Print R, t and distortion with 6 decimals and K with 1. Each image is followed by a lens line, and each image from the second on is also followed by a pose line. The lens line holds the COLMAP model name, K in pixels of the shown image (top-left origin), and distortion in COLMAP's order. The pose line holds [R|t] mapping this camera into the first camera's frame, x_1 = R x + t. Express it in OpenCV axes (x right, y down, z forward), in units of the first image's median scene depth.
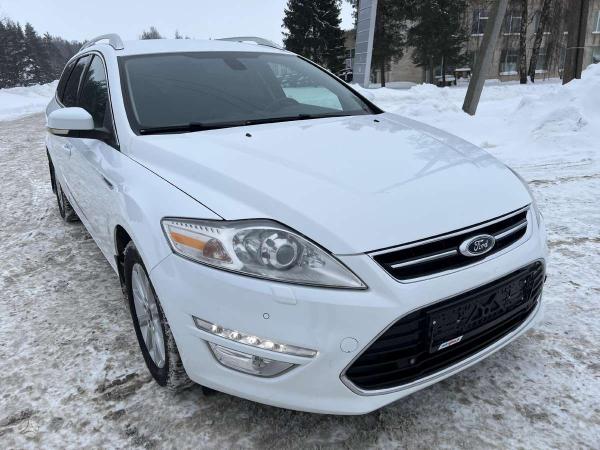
lens RADIAL K [[438.4, 0, 297.5], [0, 438.4, 233.9], [0, 0, 1]] dist [0.051249, -0.059217]
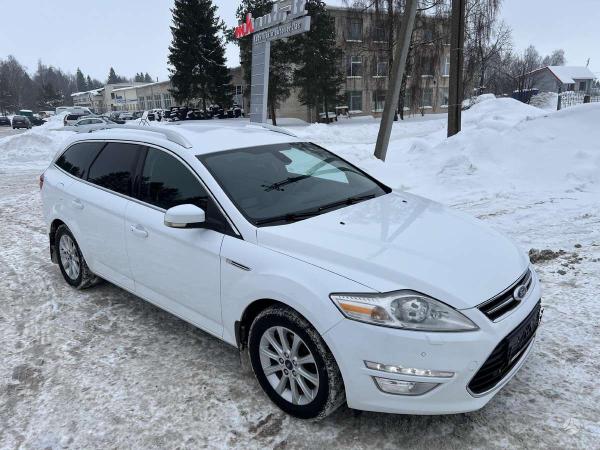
lens RADIAL K [[438.4, 0, 297.5], [0, 438.4, 233.9], [0, 0, 1]] dist [0.051249, -0.059217]
pose [[0.967406, -0.064449, 0.244891, -0.506384], [0.080597, 0.995145, -0.056493, -0.107695], [-0.240061, 0.074389, 0.967903, -0.254463]]
